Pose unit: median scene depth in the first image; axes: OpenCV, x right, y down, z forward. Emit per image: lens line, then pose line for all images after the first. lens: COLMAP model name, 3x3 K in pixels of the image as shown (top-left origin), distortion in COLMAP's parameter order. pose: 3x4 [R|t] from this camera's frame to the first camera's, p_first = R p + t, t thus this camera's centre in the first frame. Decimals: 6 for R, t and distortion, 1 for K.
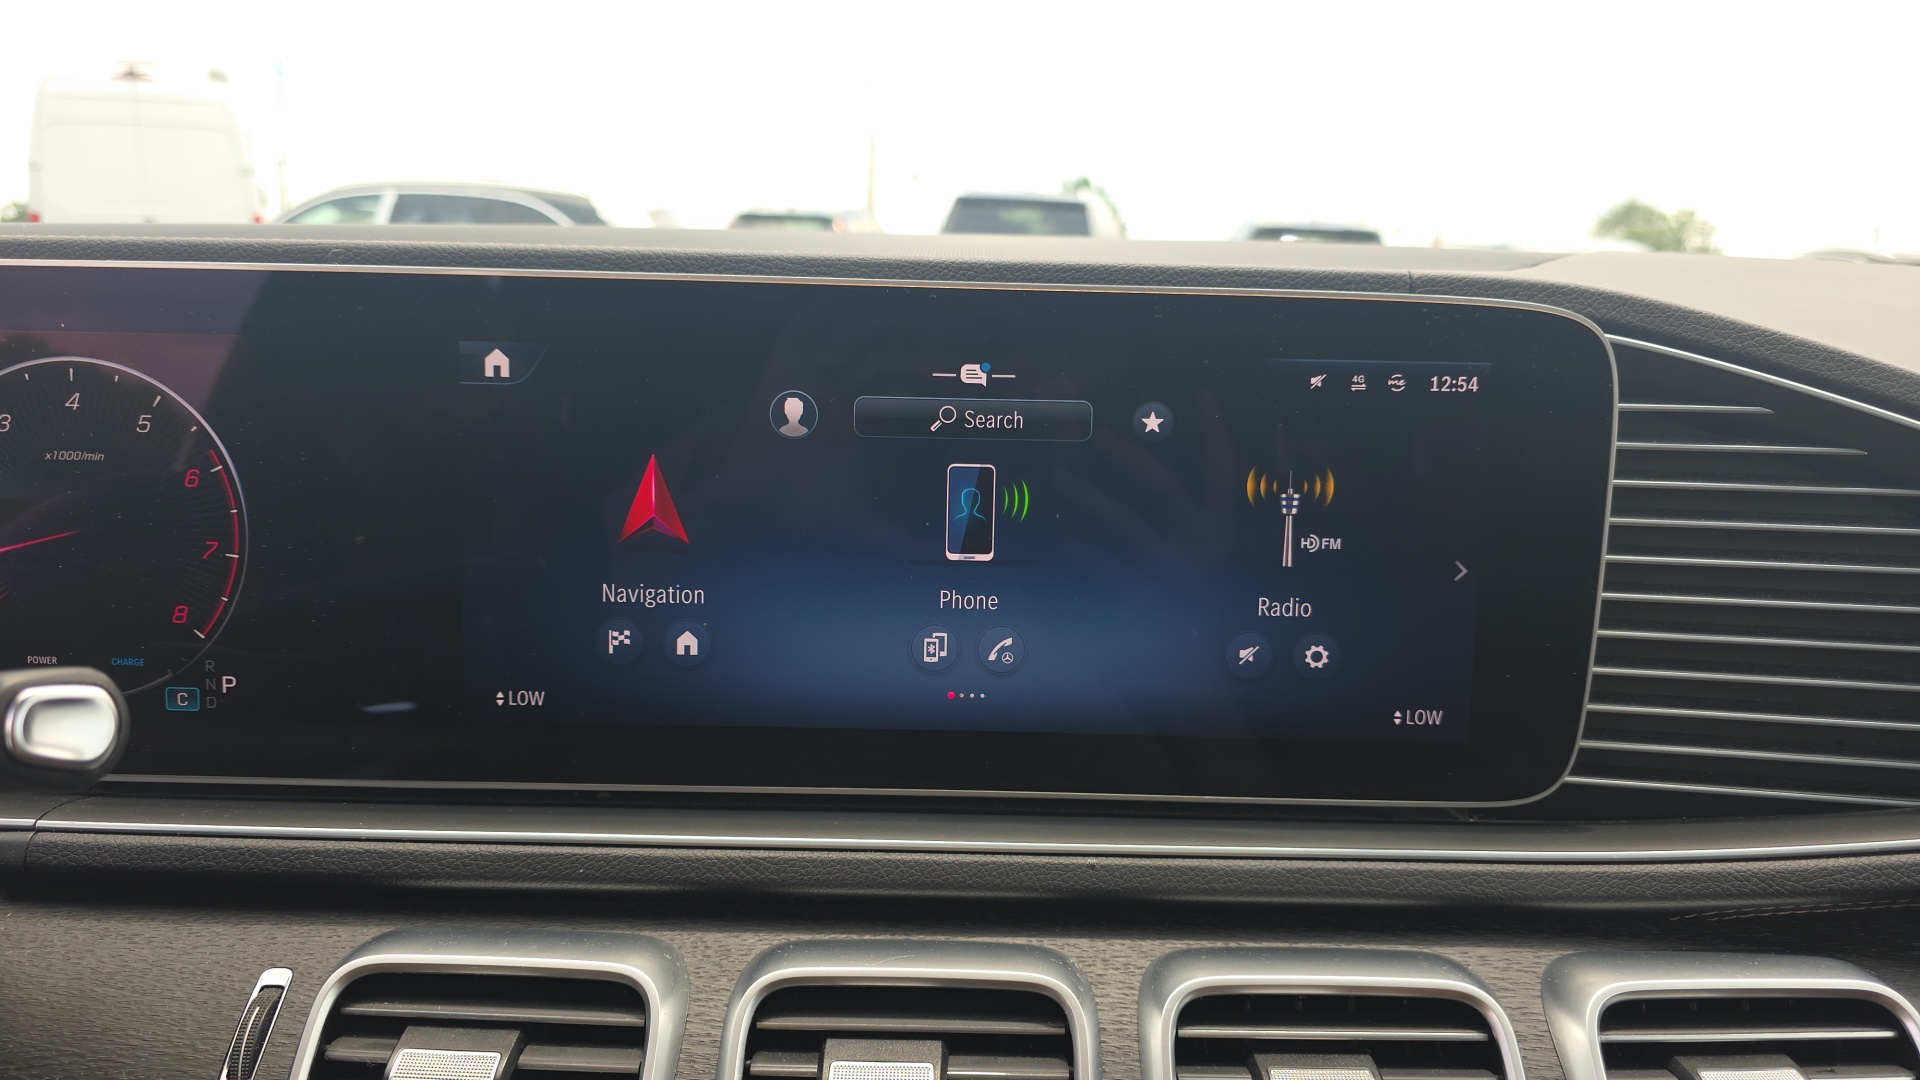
lens RADIAL K [[1318.2, 0, 960.6], [0, 1318.2, 544.3], [0, 0, 1]] dist [0.053526, -0.060485]
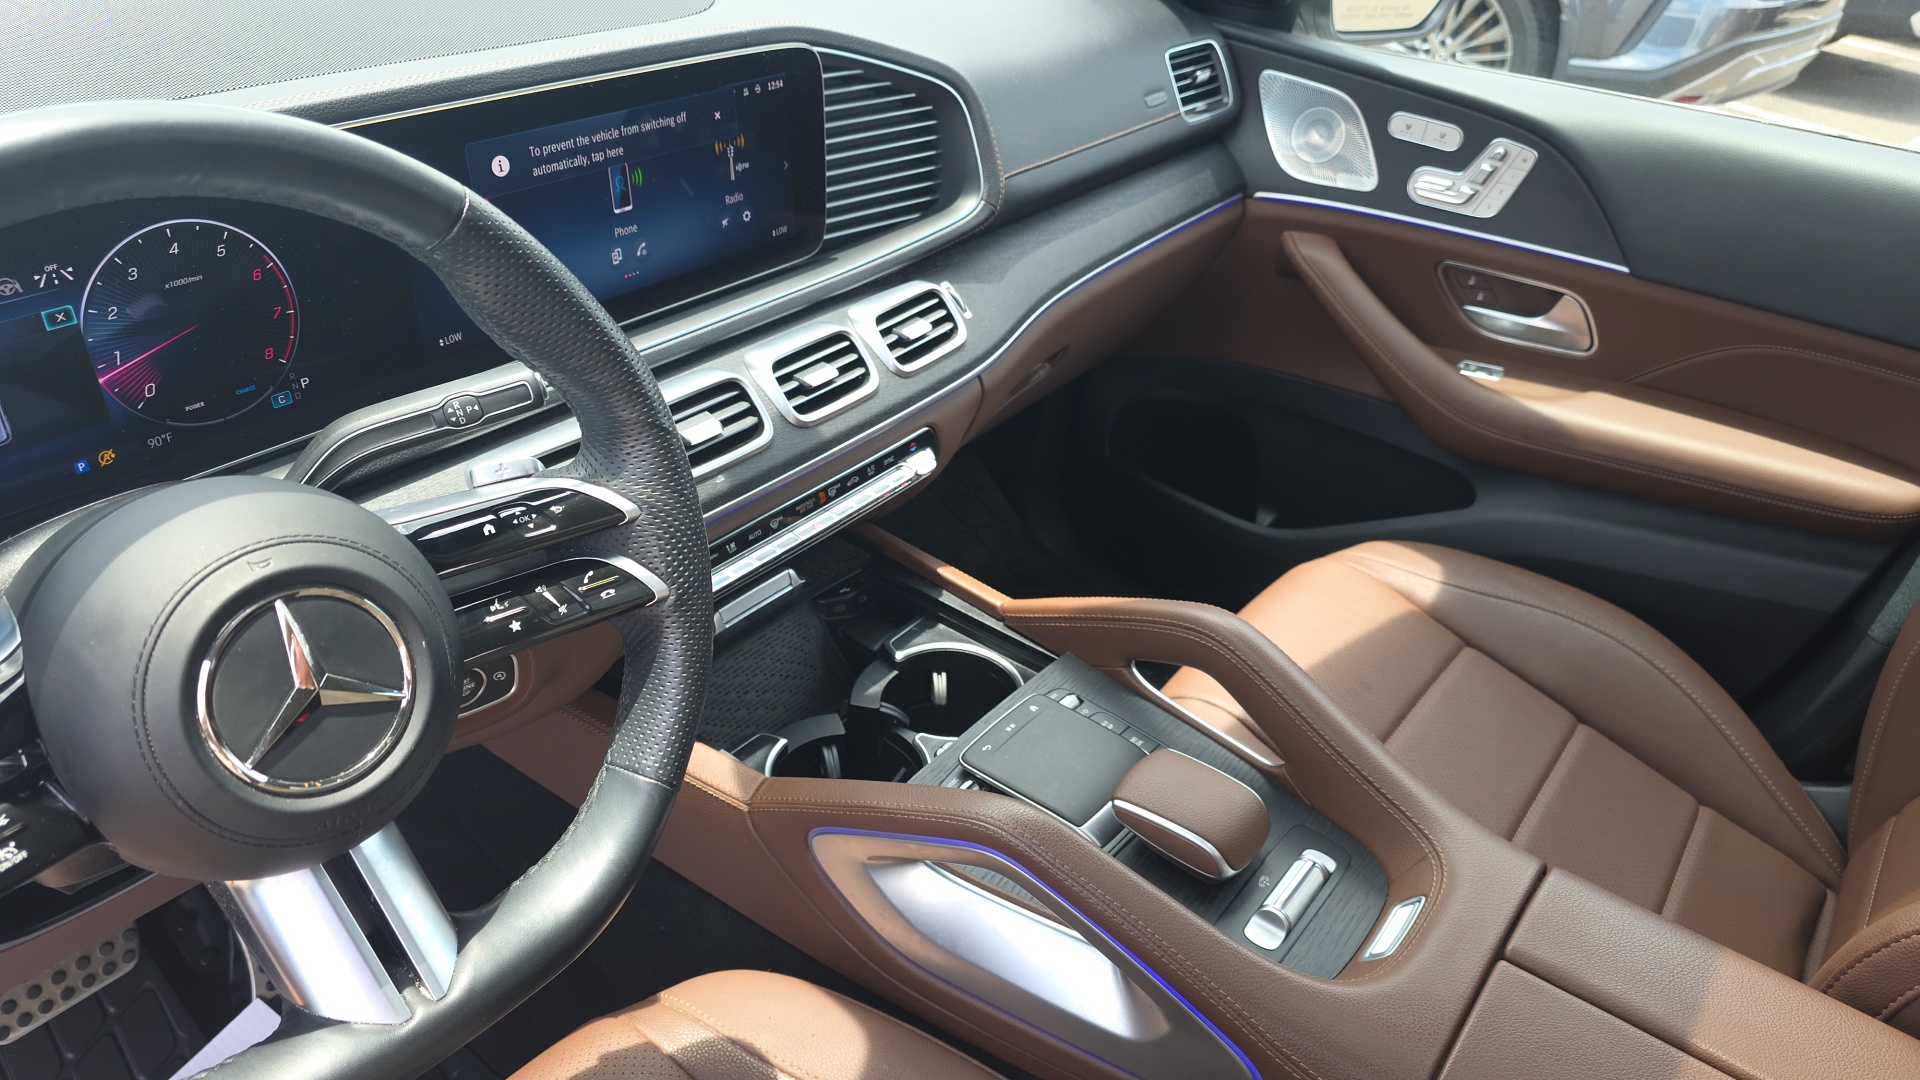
lens RADIAL K [[1318.2, 0, 964.5], [0, 1318.2, 542.1], [0, 0, 1]] dist [0.053526, -0.060485]
pose [[0.599031, -0.417380, 0.683342, -1.343830], [0.081245, 0.880680, 0.466693, -0.469933], [-0.796594, -0.224045, 0.561464, -0.749371]]
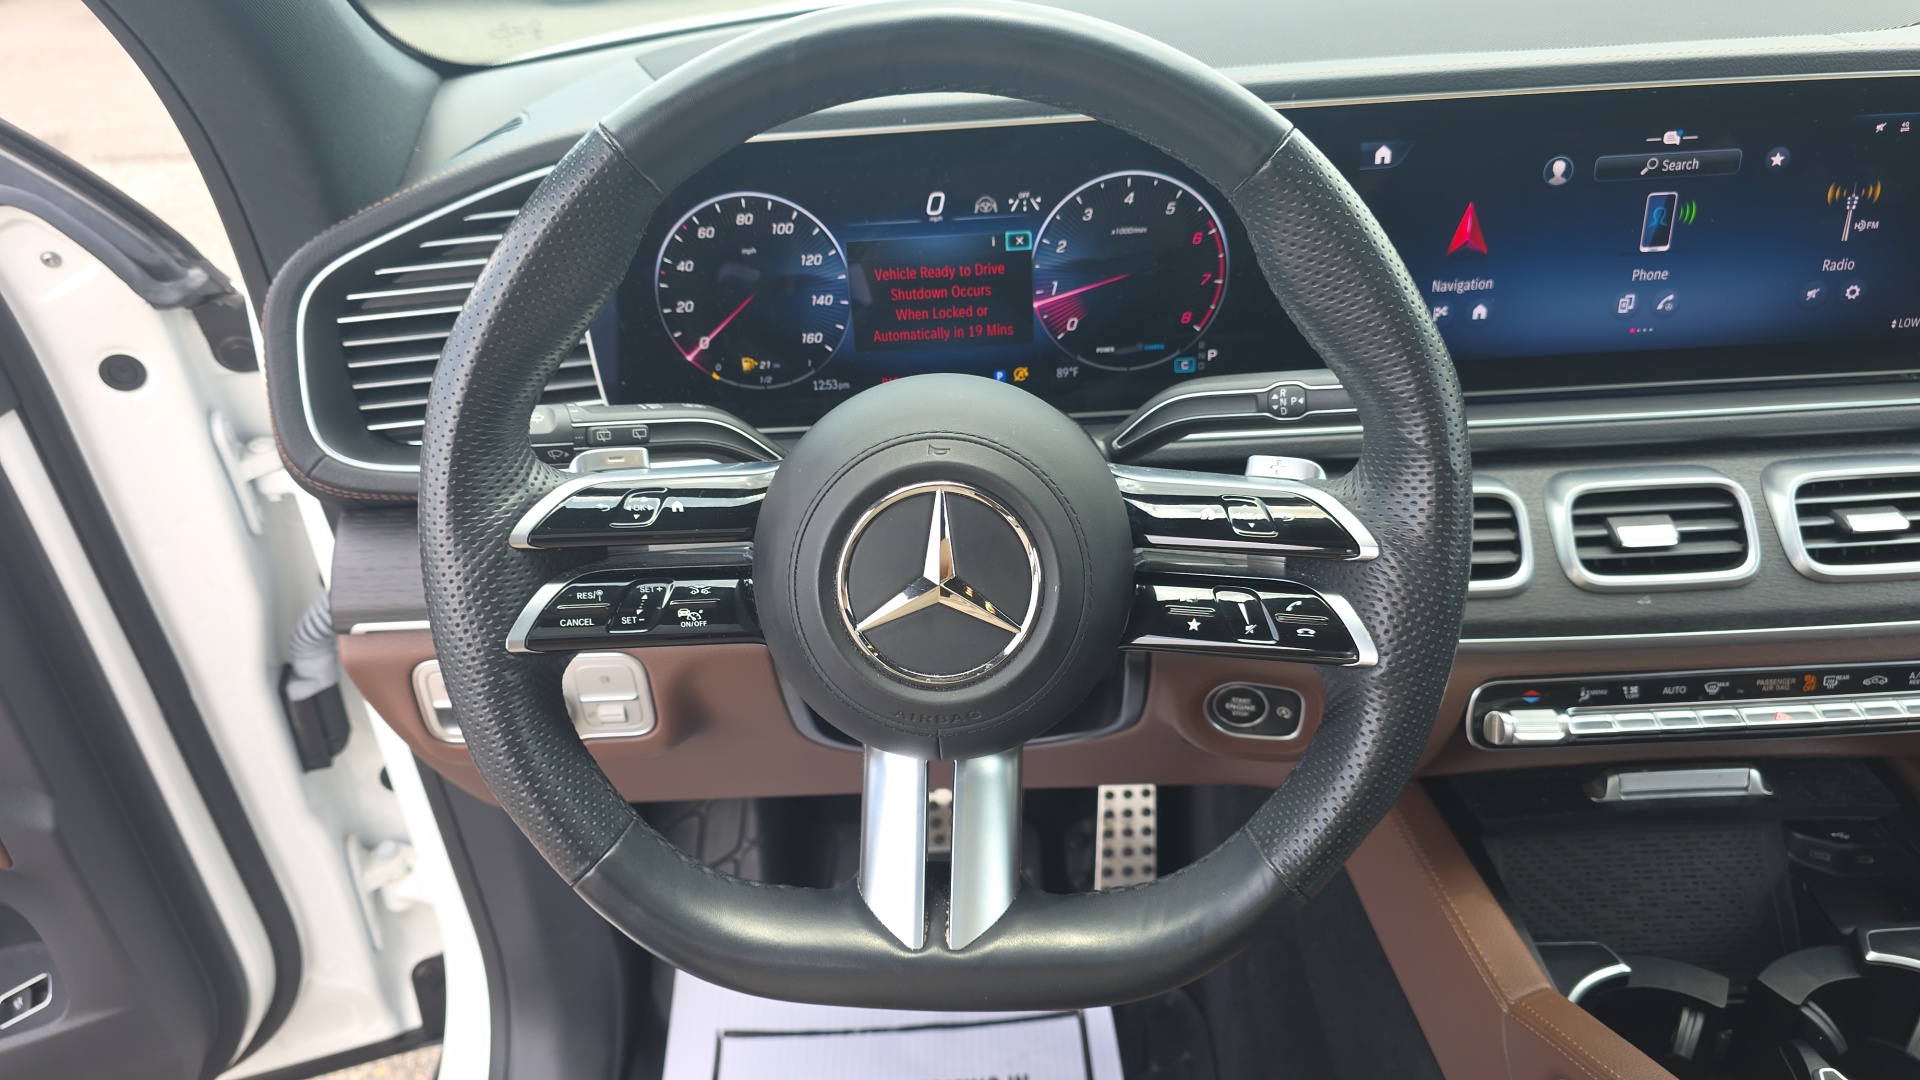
lens RADIAL K [[1318.2, 0, 953.5], [0, 1318.2, 540.4], [0, 0, 1]] dist [0.053526, -0.060485]
pose [[0.997214, -0.069826, -0.026246, -0.876382], [0.074555, 0.944606, 0.319628, -0.252452], [0.002474, -0.320694, 0.947180, -0.748154]]
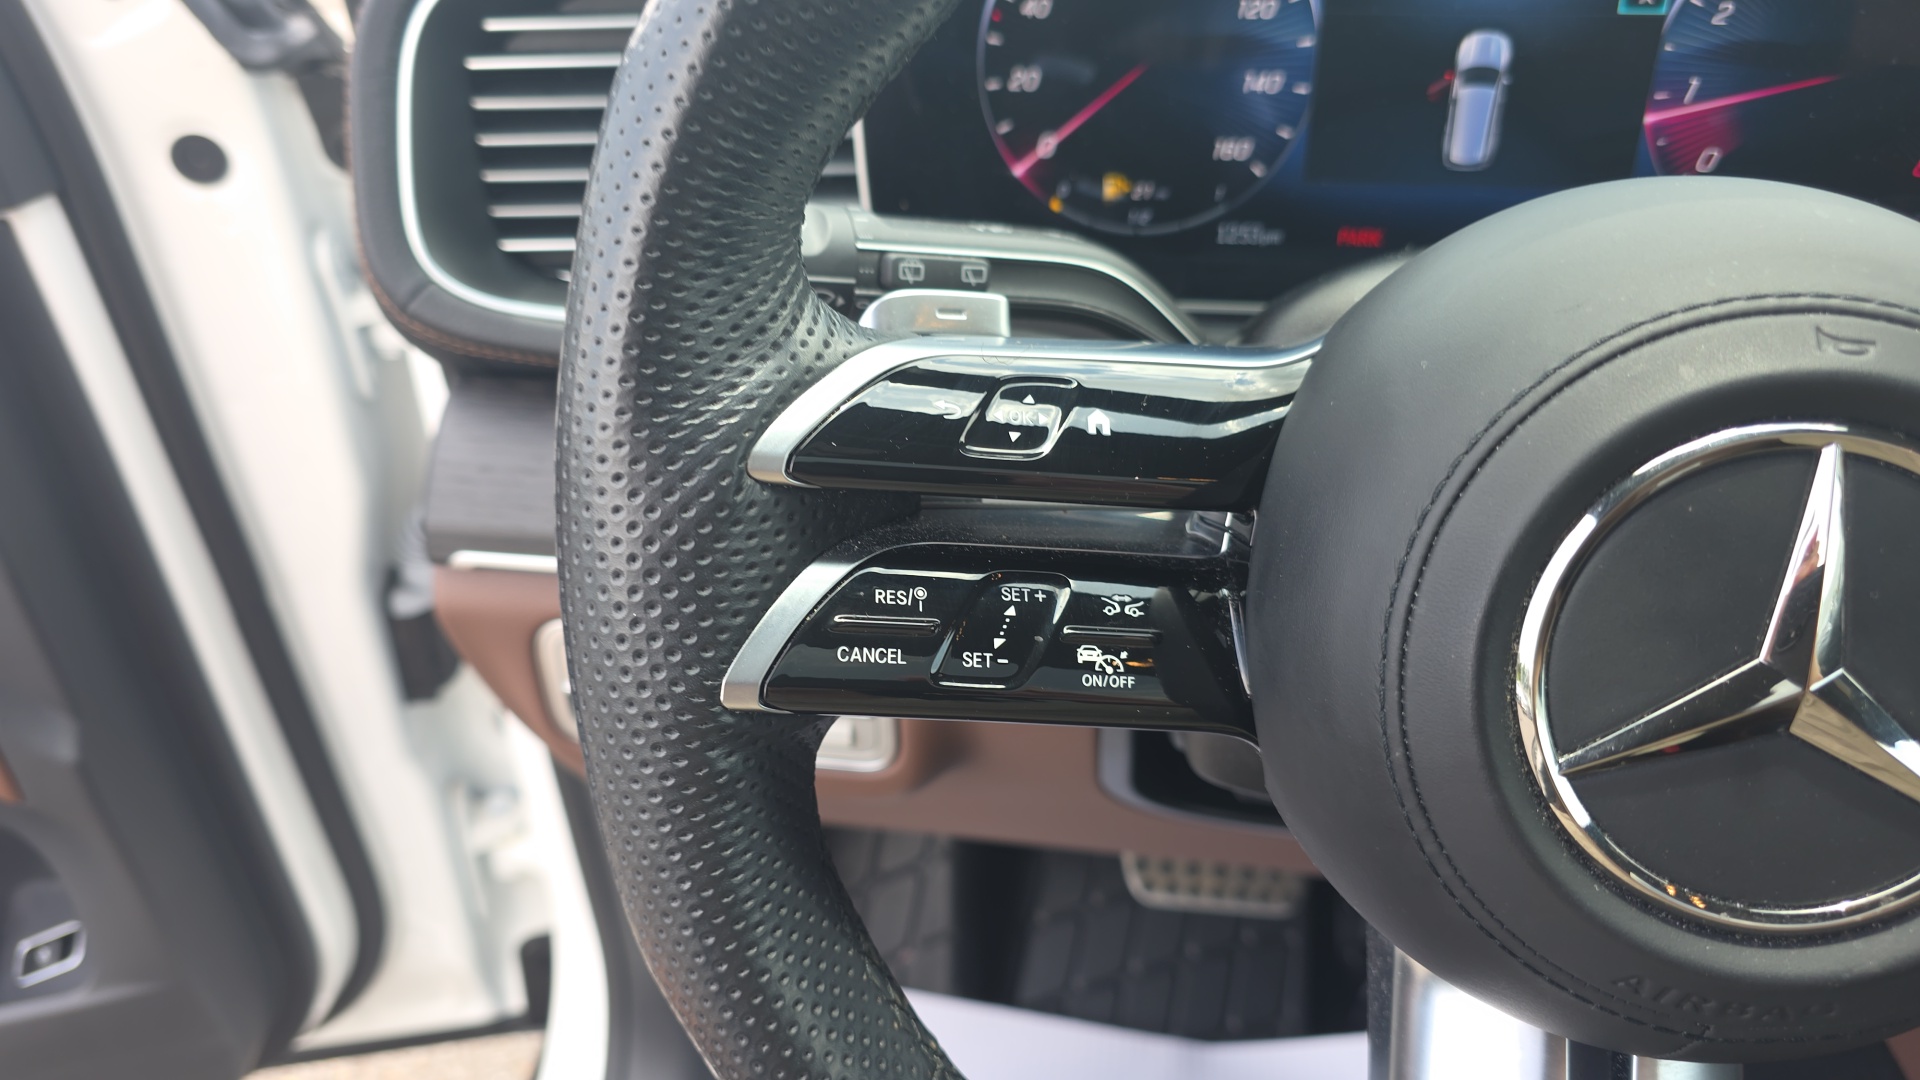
lens RADIAL K [[1318.2, 0, 947.4], [0, 1318.2, 539.9], [0, 0, 1]] dist [0.053526, -0.060485]
pose [[0.990723, 0.038298, -0.130385, -1.167268], [0.012654, 0.929297, 0.369117, -0.059983], [0.135303, -0.367343, 0.920192, -0.083896]]
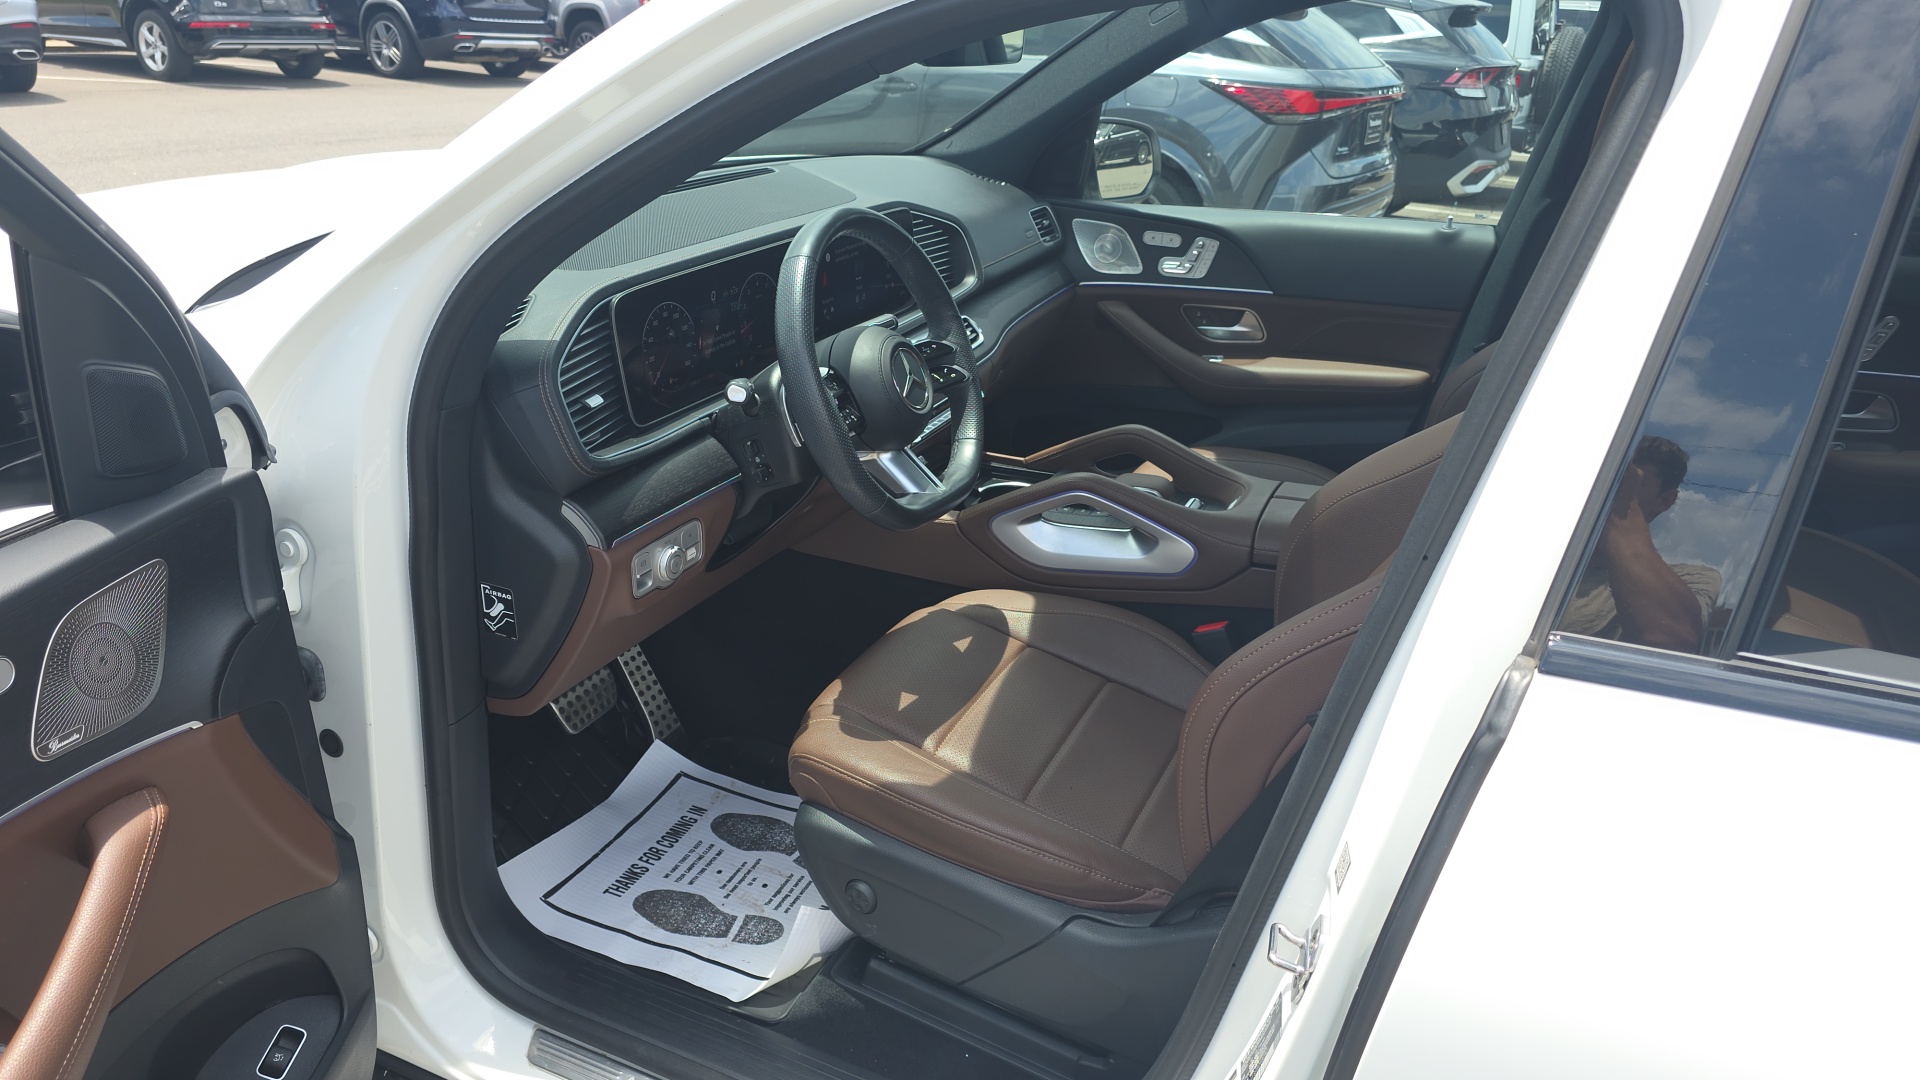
lens RADIAL K [[1318.2, 0, 963.4], [0, 1318.2, 555.1], [0, 0, 1]] dist [0.053526, -0.060485]
pose [[0.394445, -0.376558, 0.838222, -4.333920], [0.149599, 0.926328, 0.345741, -0.675016], [-0.906660, -0.010979, 0.421718, -1.429153]]
